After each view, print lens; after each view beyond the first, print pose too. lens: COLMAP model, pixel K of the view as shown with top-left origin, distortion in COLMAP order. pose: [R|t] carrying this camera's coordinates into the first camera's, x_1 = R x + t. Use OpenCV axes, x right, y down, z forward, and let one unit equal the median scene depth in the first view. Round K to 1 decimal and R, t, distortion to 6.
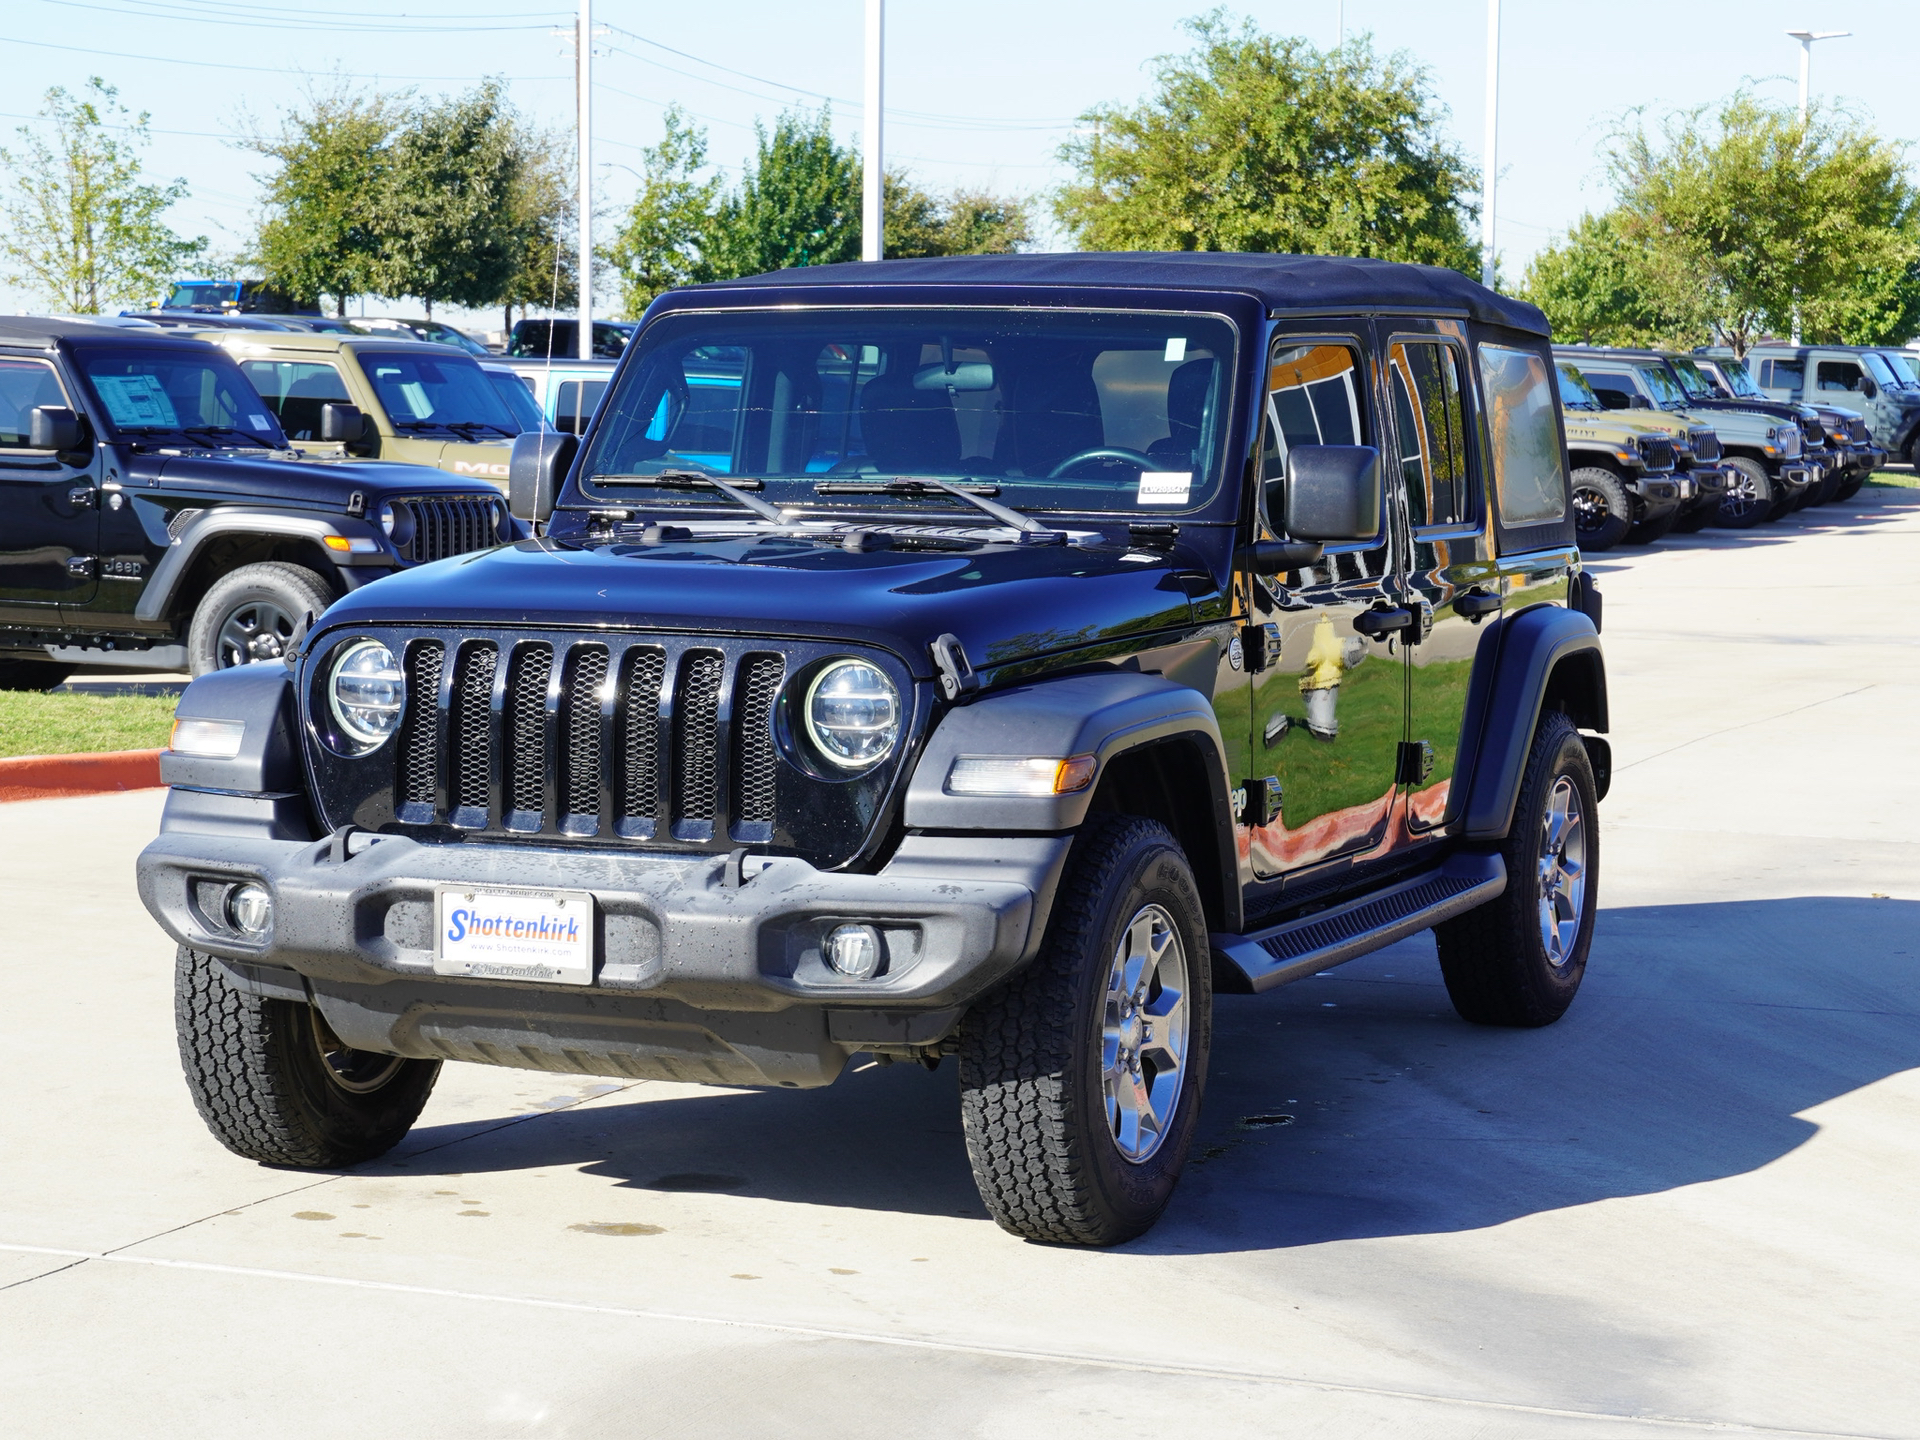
lens RADIAL K [[4257.6, 0, 966.7], [0, 4257.6, 713.0], [0, 0, 1]] dist [0.049068, 0.000000]
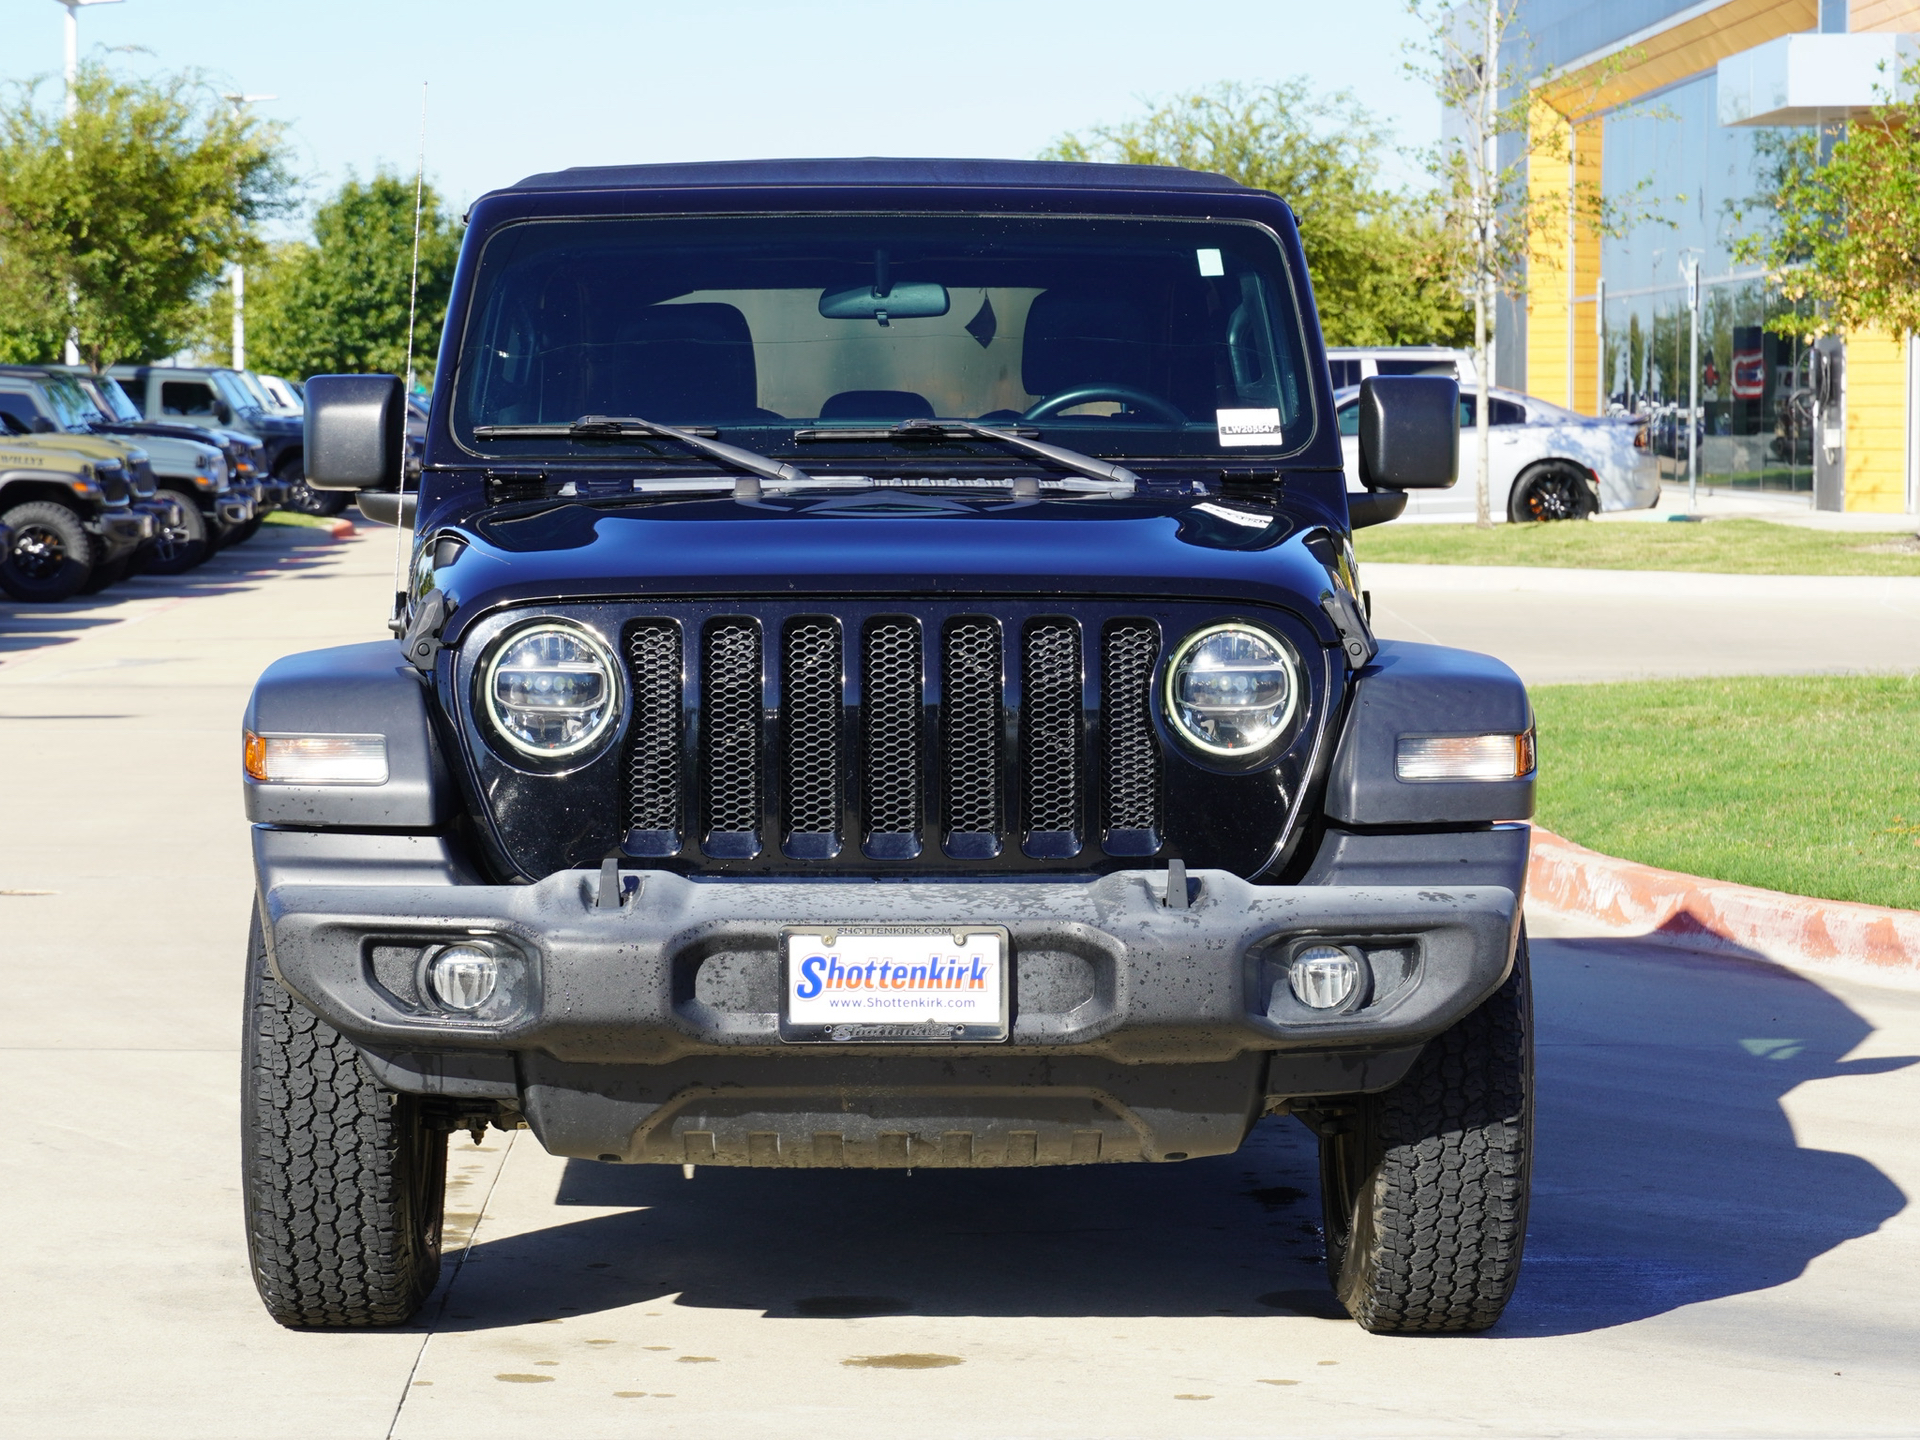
lens RADIAL K [[5029.5, 0, 962.5], [0, 5029.5, 732.9], [0, 0, 1]] dist [0.120830, 0.000000]
pose [[0.918256, -0.034446, 0.394486, -0.412556], [0.040811, 0.999137, -0.007755, 0.012309], [-0.393879, 0.023221, 0.918869, 0.133207]]
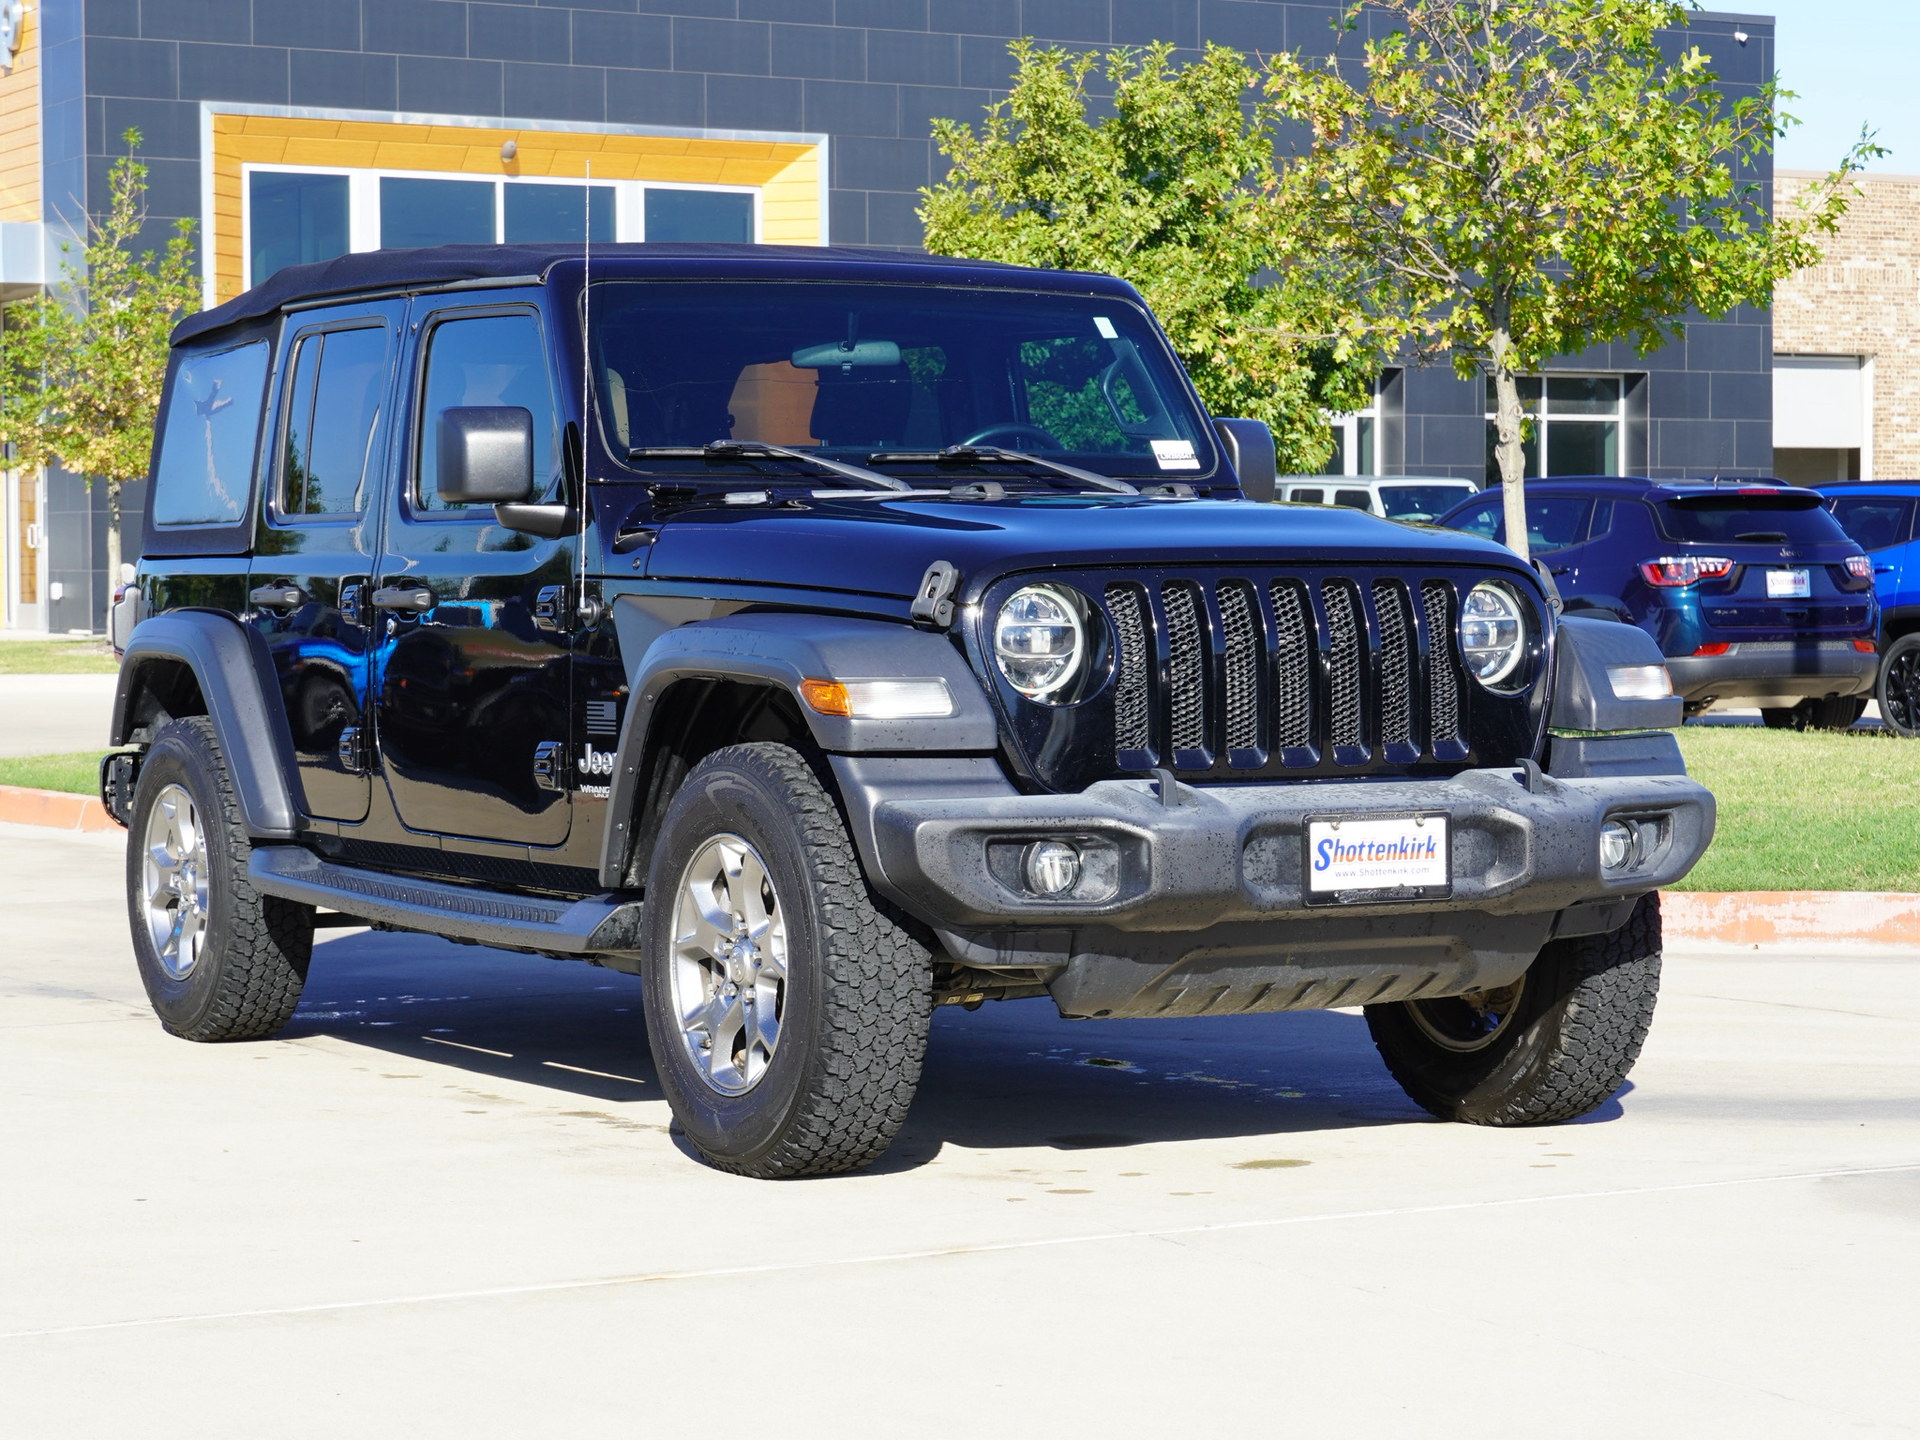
lens RADIAL K [[4257.6, 0, 968.6], [0, 4257.6, 719.7], [0, 0, 1]] dist [0.049068, 0.000000]
pose [[0.625304, -0.040863, 0.779311, -0.859492], [0.073104, 0.997304, -0.006363, 0.016885], [-0.776950, 0.060950, 0.626605, 0.398962]]
